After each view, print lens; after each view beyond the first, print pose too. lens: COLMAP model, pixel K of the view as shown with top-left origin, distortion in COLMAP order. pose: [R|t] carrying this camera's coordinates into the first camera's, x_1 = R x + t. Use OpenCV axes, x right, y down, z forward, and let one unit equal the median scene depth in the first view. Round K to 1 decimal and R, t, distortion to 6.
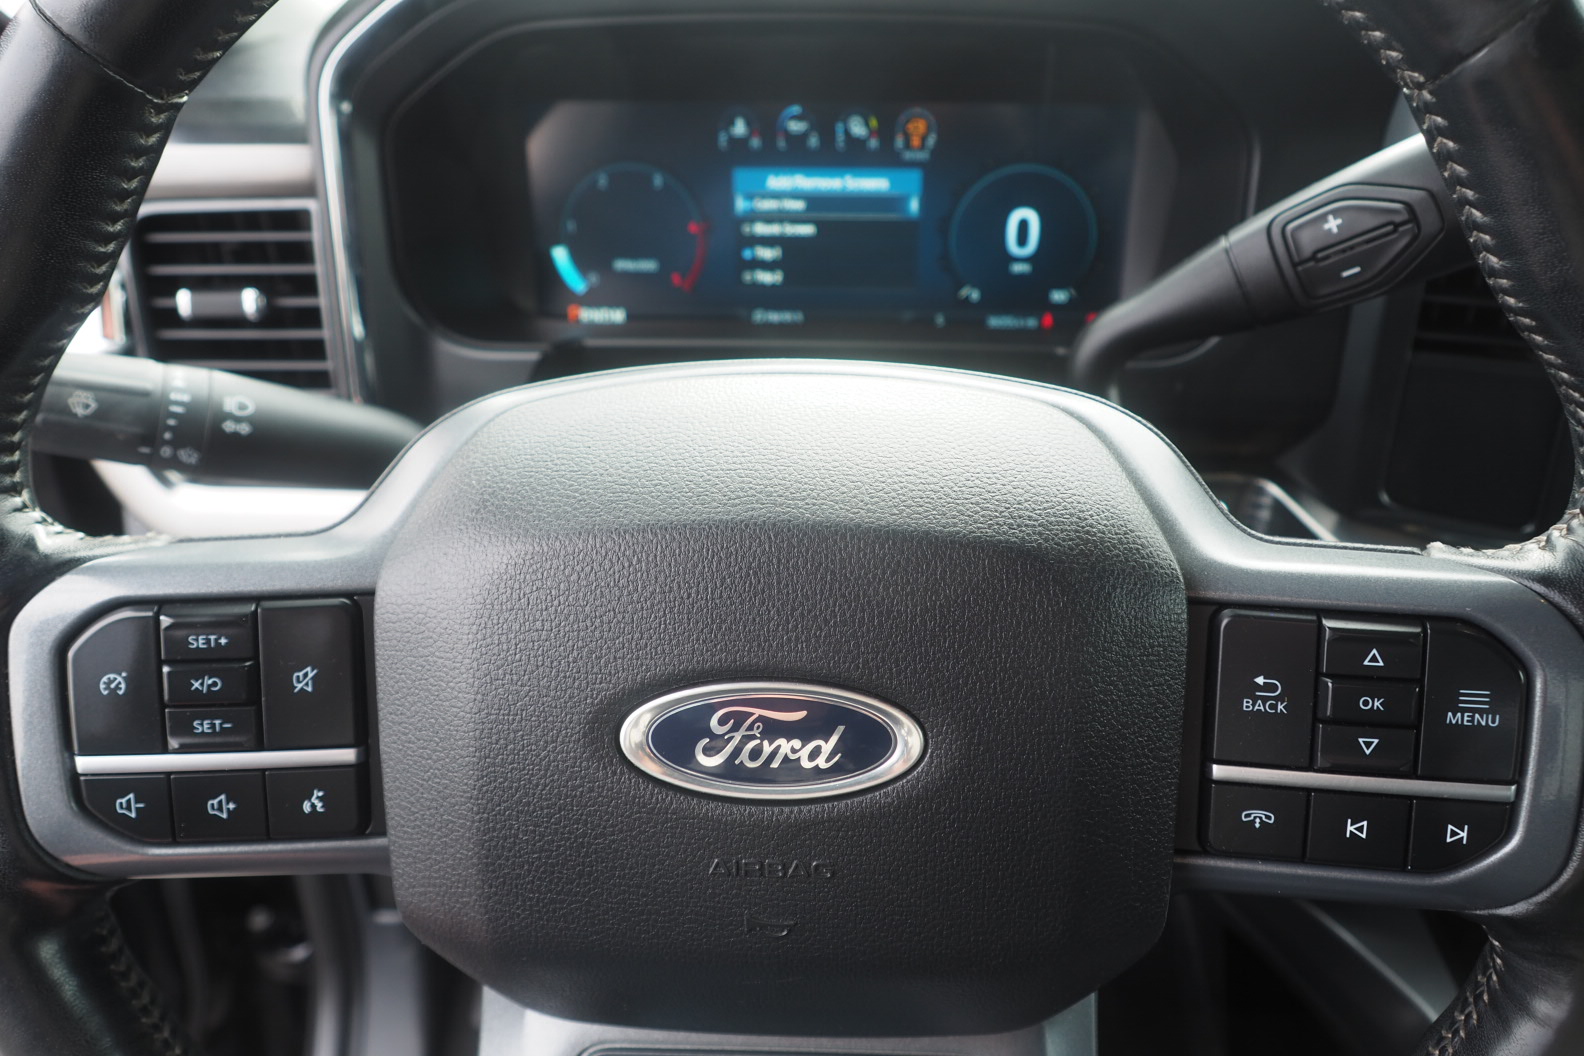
lens RADIAL K [[1136.1, 0, 820.5], [0, 1136.1, 515.0], [0, 0, 1]] dist [0.000335, -0.050676]
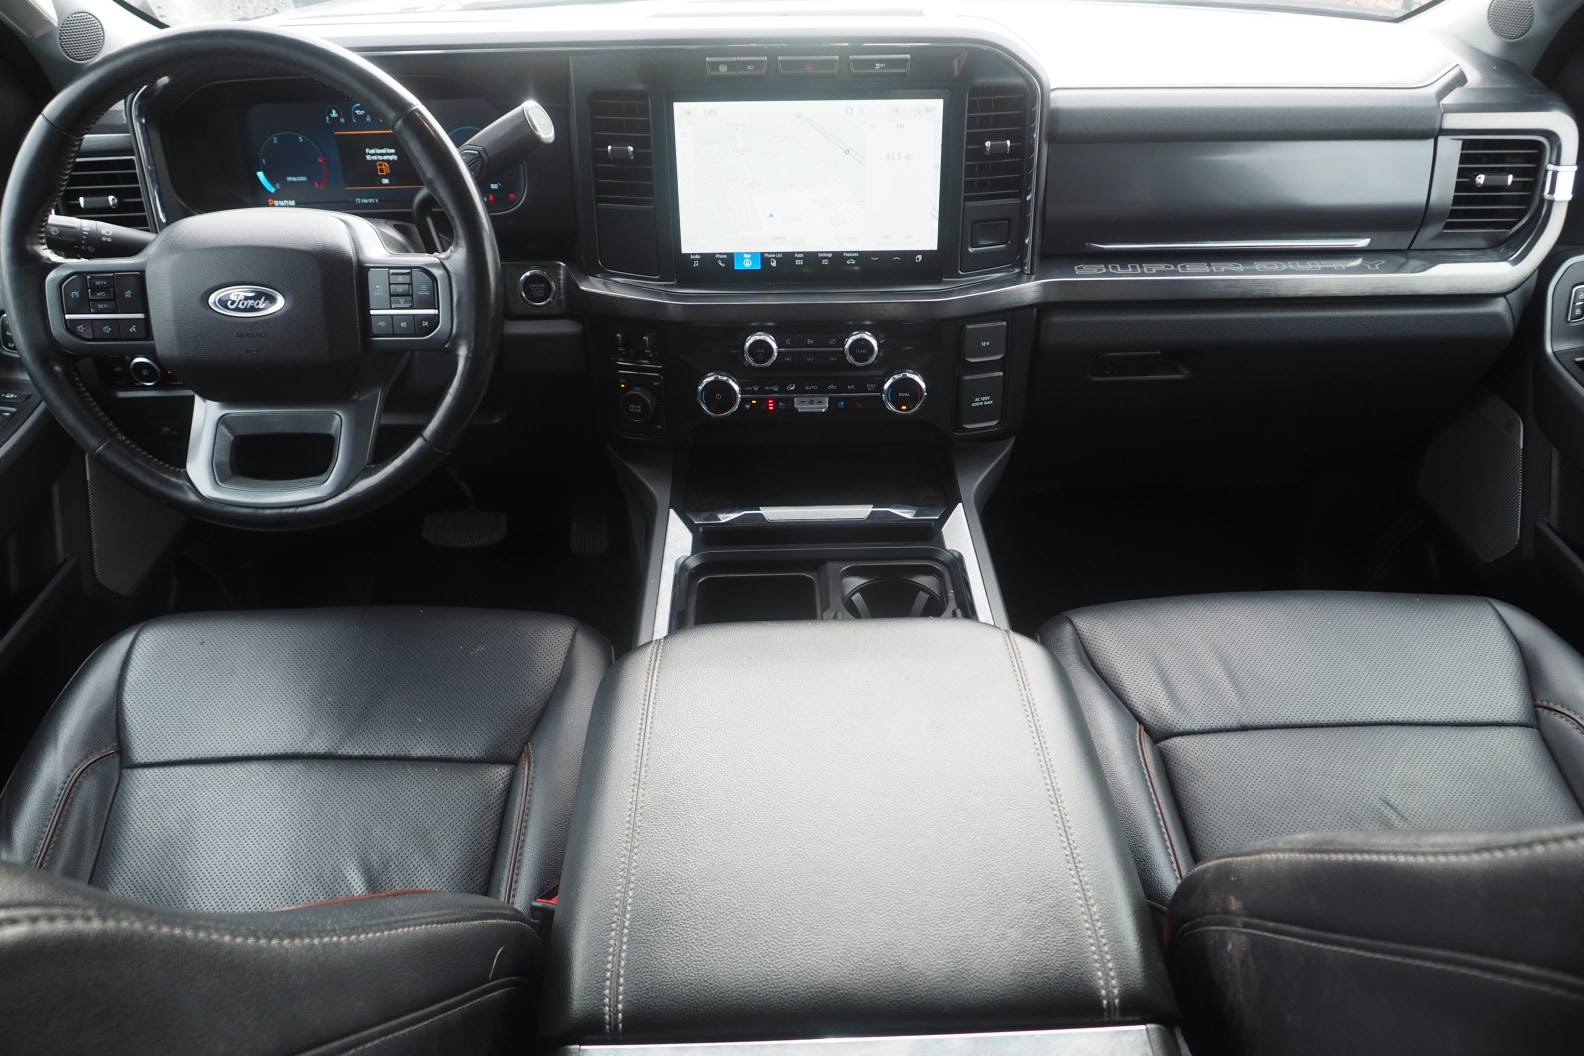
lens RADIAL K [[1135.6, 0, 792.0], [0, 1135.6, 528.0], [0, 0, 1]] dist [-0.006959, 0.003652]
pose [[0.998576, -0.044381, 0.029596, 1.596767], [0.041569, 0.995102, 0.089692, 0.666000], [-0.033432, -0.088334, 0.995530, -2.877335]]
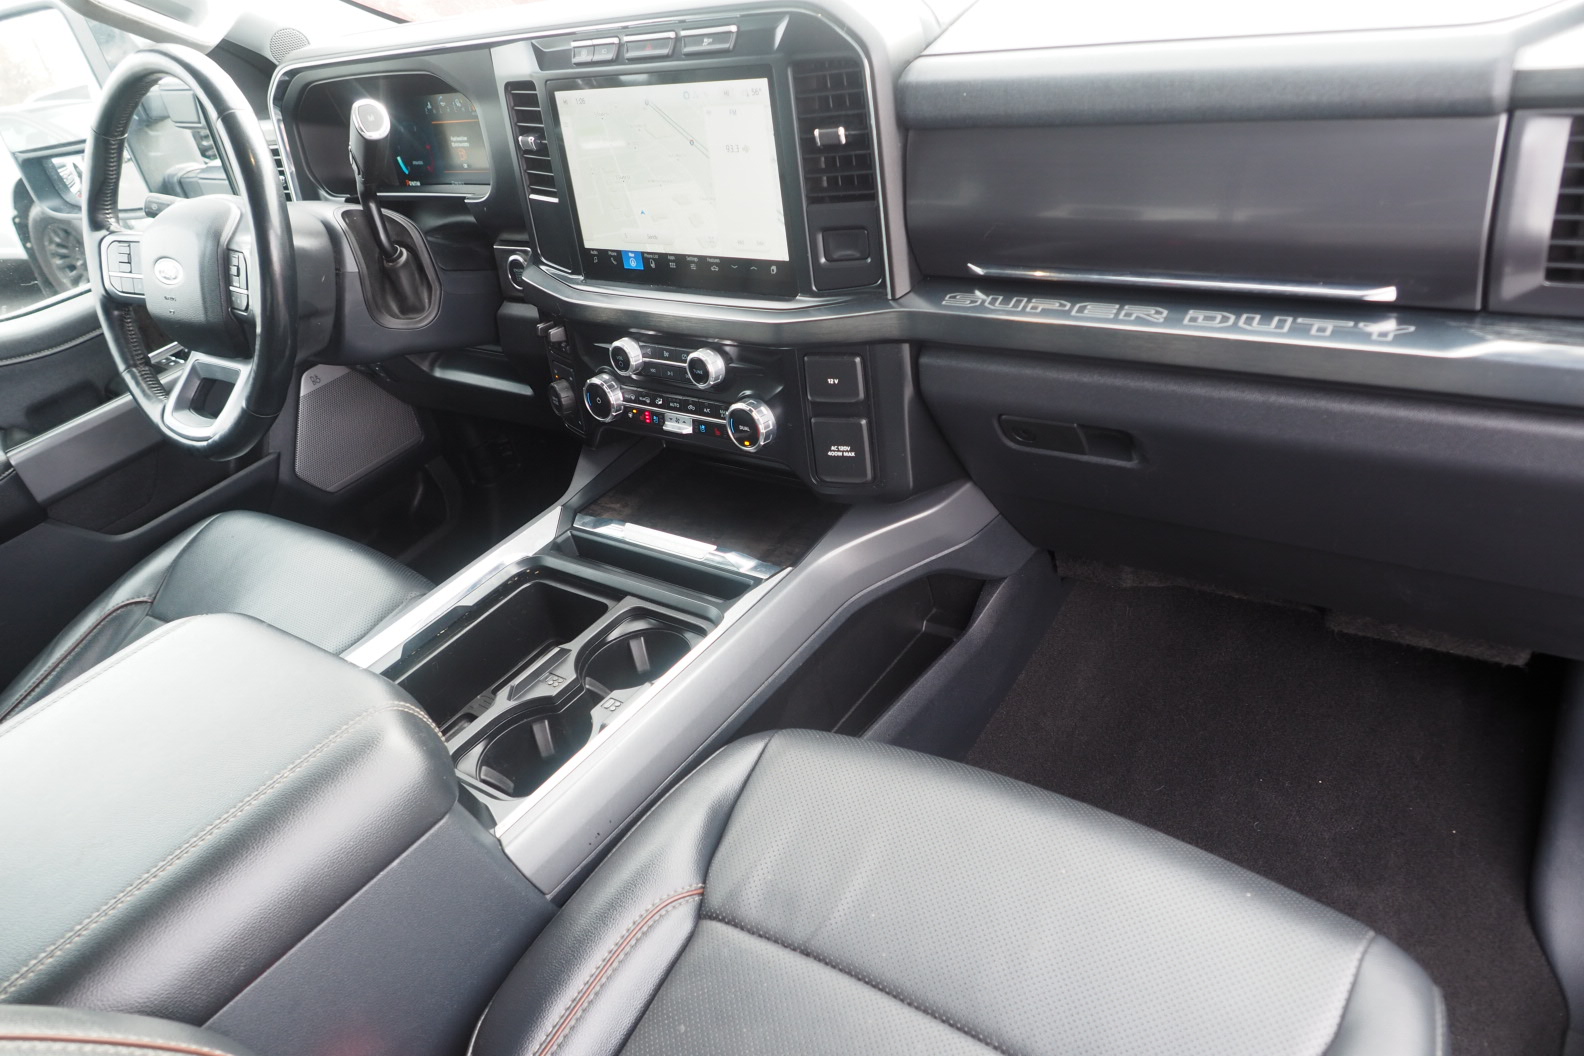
lens RADIAL K [[1135.6, 0, 792.0], [0, 1135.6, 528.0], [0, 0, 1]] dist [-0.006959, 0.003652]
pose [[0.790942, 0.163926, -0.589524, 4.837218], [-0.097290, 0.984881, 0.143331, 0.306982], [0.604107, -0.056012, 0.794932, -1.241064]]
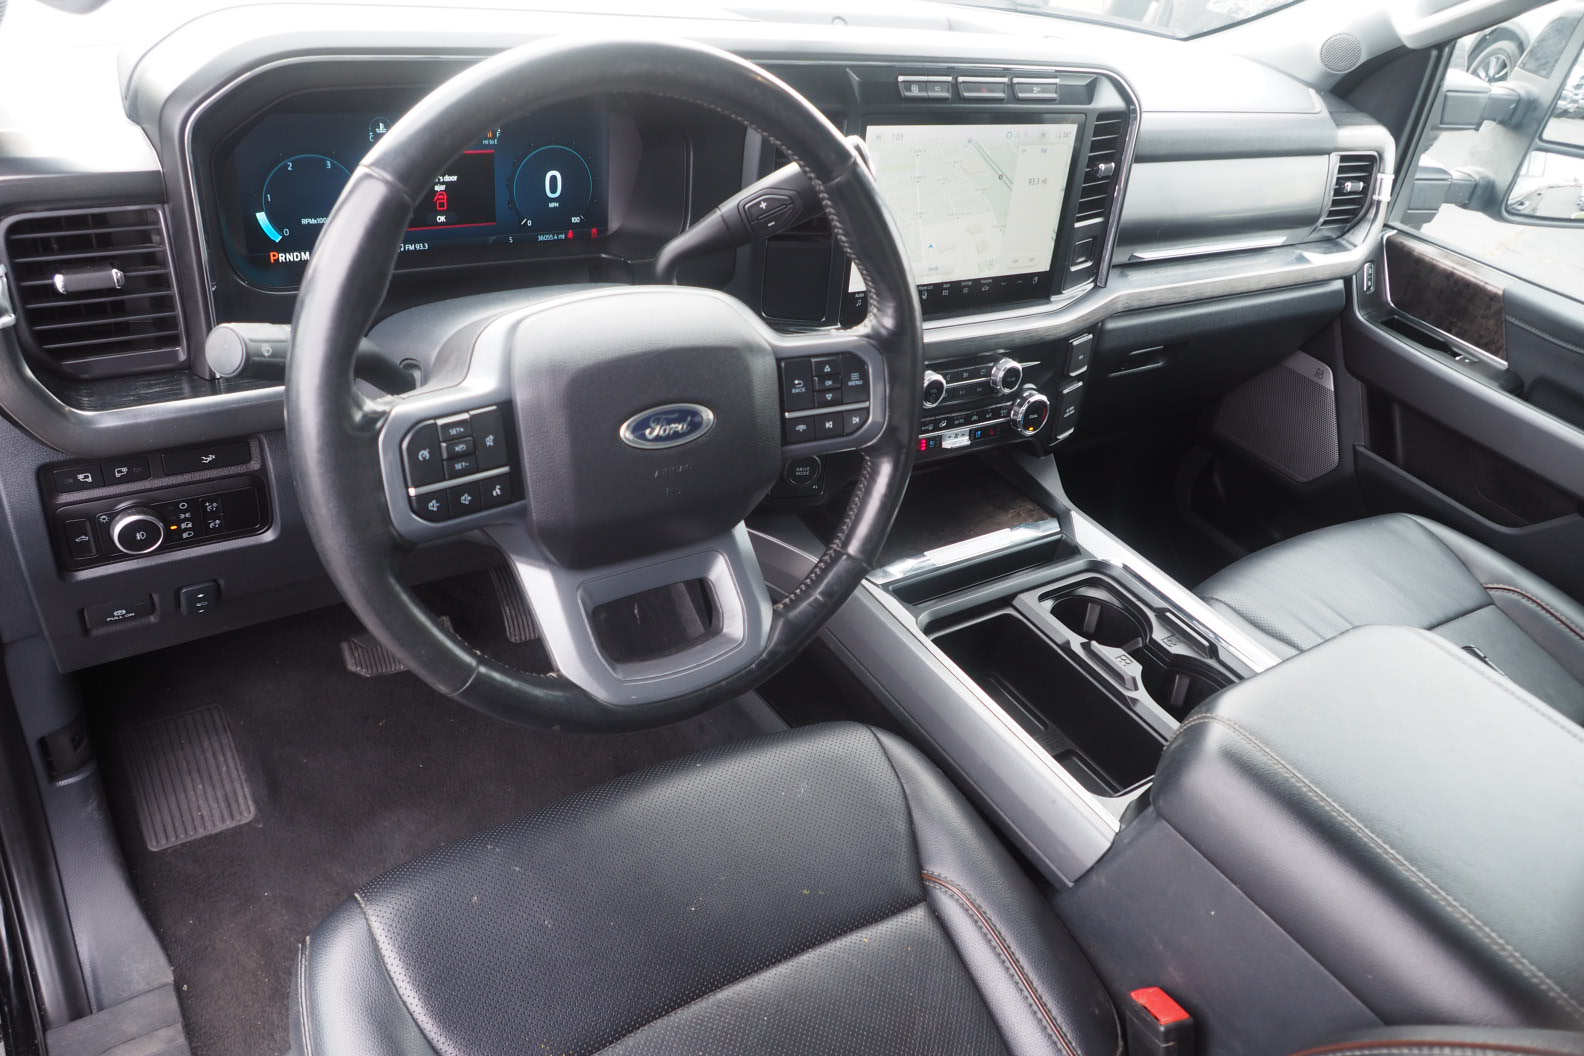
lens RADIAL K [[1135.6, 0, 792.0], [0, 1135.6, 528.0], [0, 0, 1]] dist [-0.006959, 0.003652]
pose [[0.806675, -0.226524, 0.545860, -1.320432], [0.140676, 0.970677, 0.194925, -0.066819], [-0.574009, -0.080452, 0.814887, -1.447014]]
